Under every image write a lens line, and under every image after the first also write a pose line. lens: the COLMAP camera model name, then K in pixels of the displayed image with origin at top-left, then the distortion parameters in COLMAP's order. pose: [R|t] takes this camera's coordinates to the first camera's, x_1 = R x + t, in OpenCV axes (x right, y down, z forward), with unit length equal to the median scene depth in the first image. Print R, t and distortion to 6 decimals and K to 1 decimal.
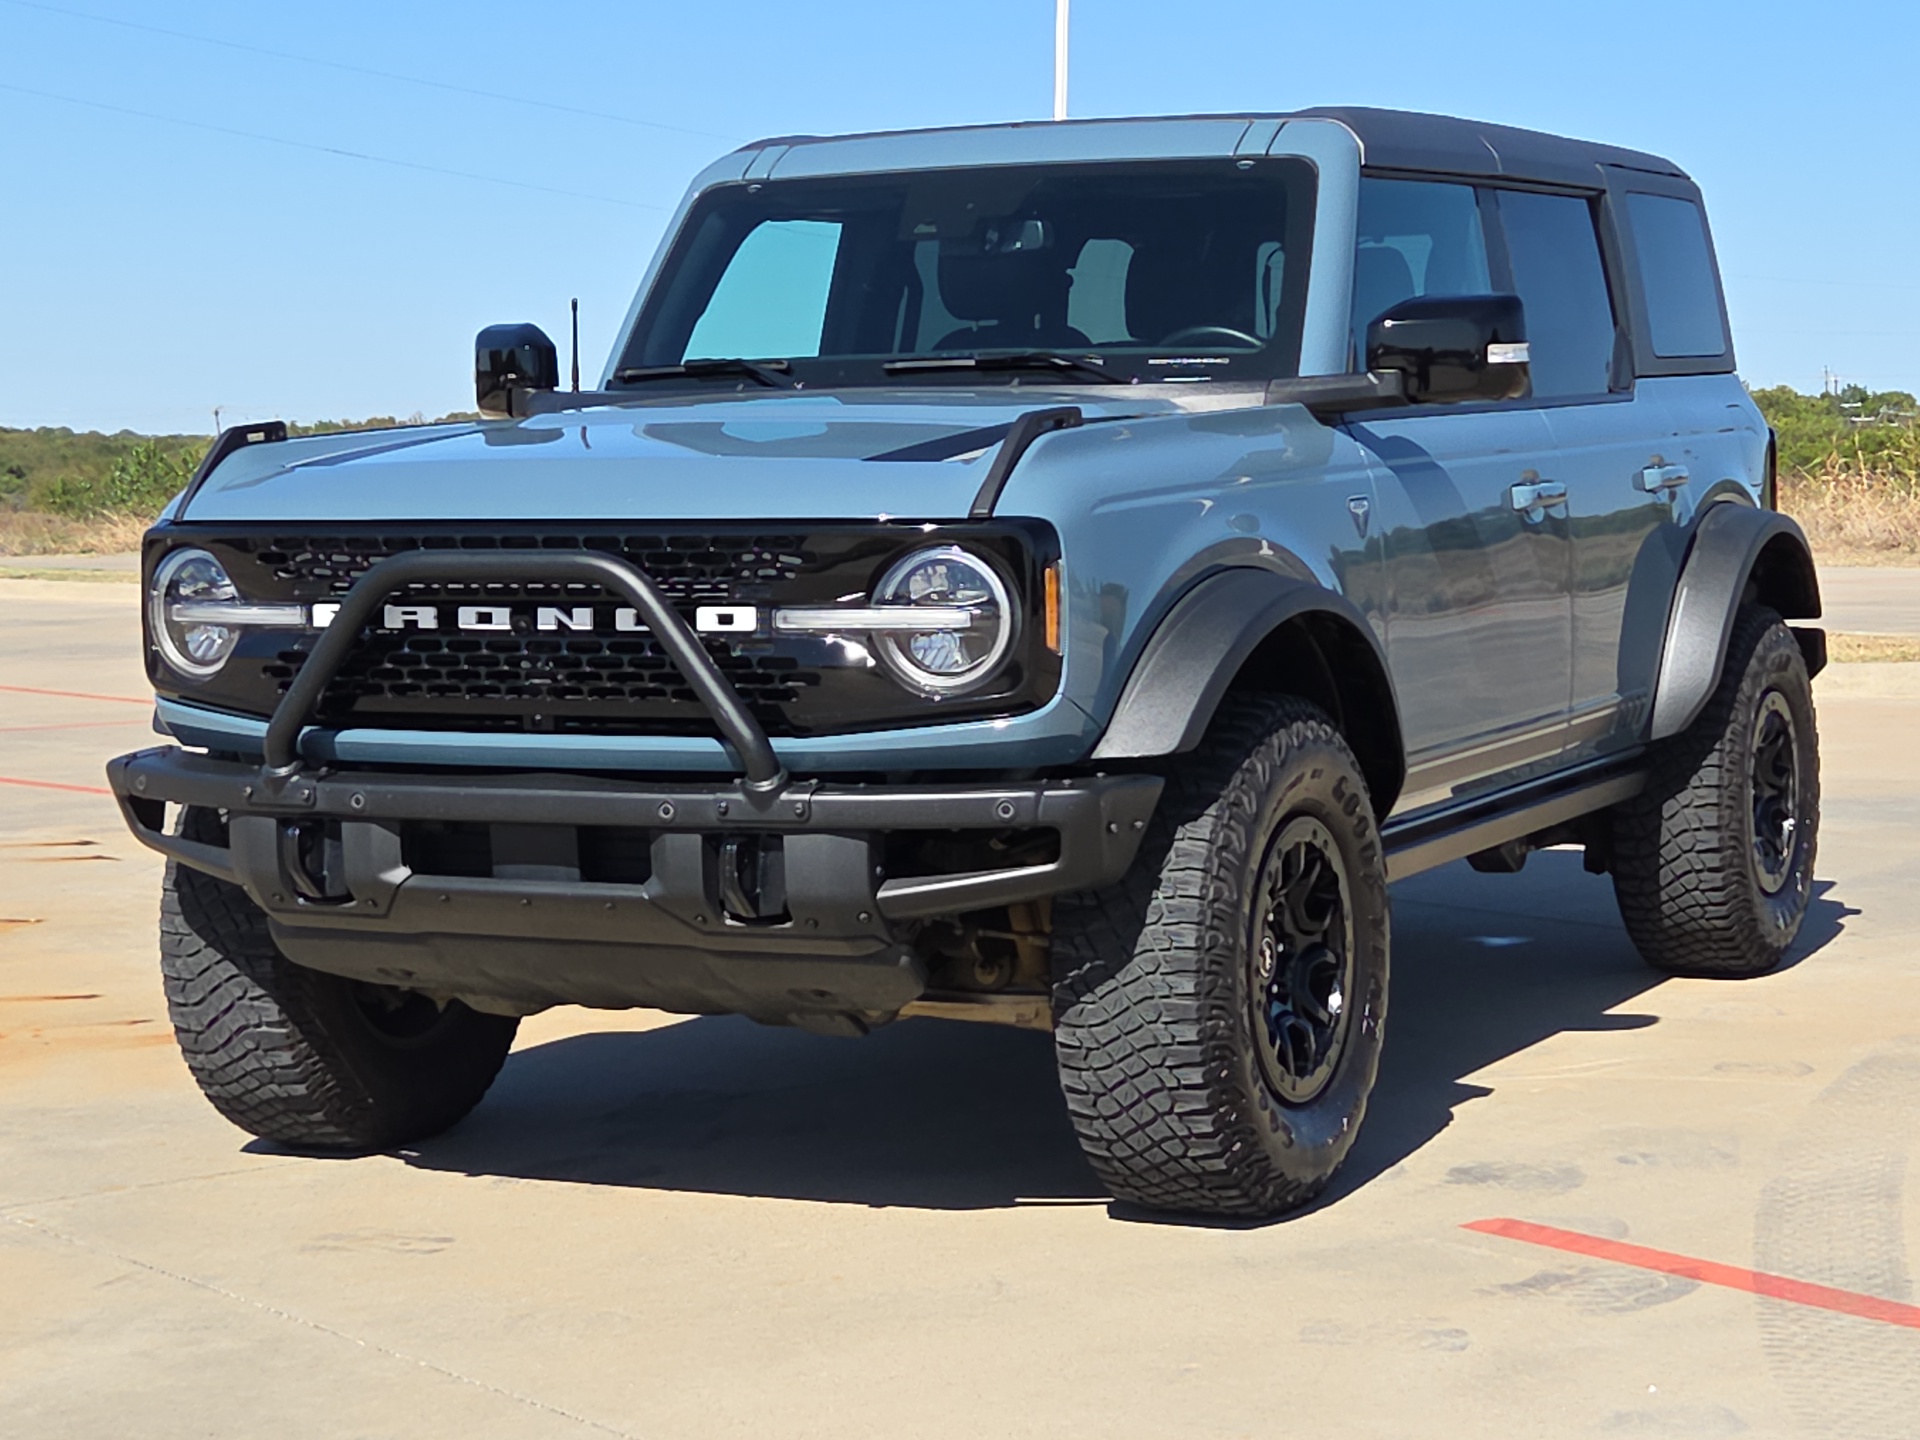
lens RADIAL K [[3167.5, 0, 960.0], [0, 3167.5, 720.0], [0, 0, 1]] dist [0.043518, 0.049434]
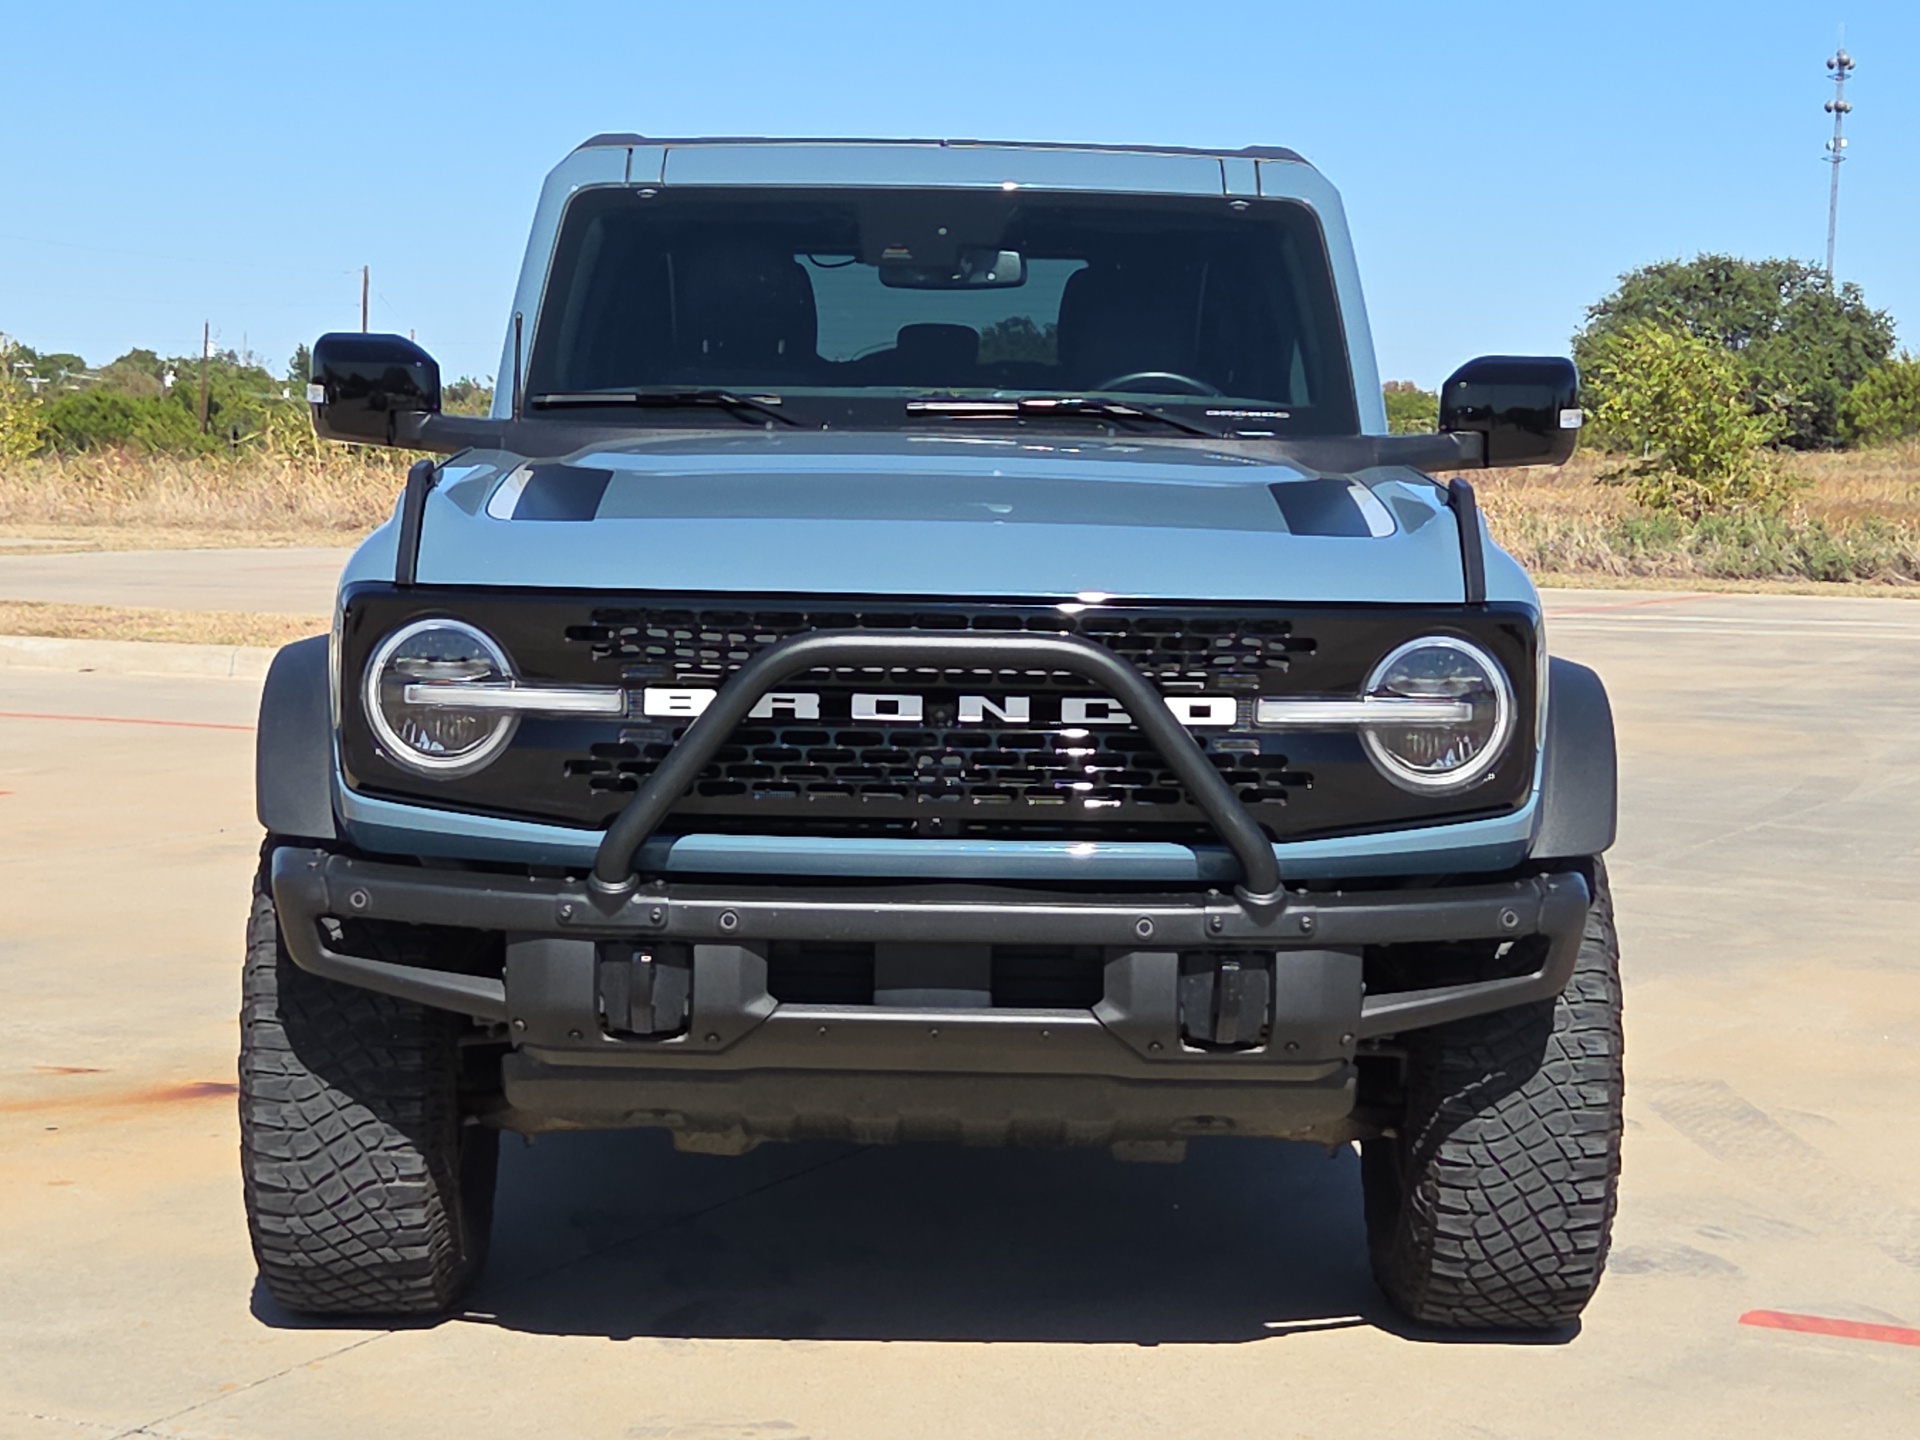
lens RADIAL K [[3167.5, 0, 960.0], [0, 3167.5, 720.0], [0, 0, 1]] dist [0.043518, 0.049434]
pose [[0.927227, -0.001897, 0.374494, -0.453743], [0.003583, 0.999986, -0.003807, -0.025128], [-0.374482, 0.004872, 0.927222, 0.186542]]
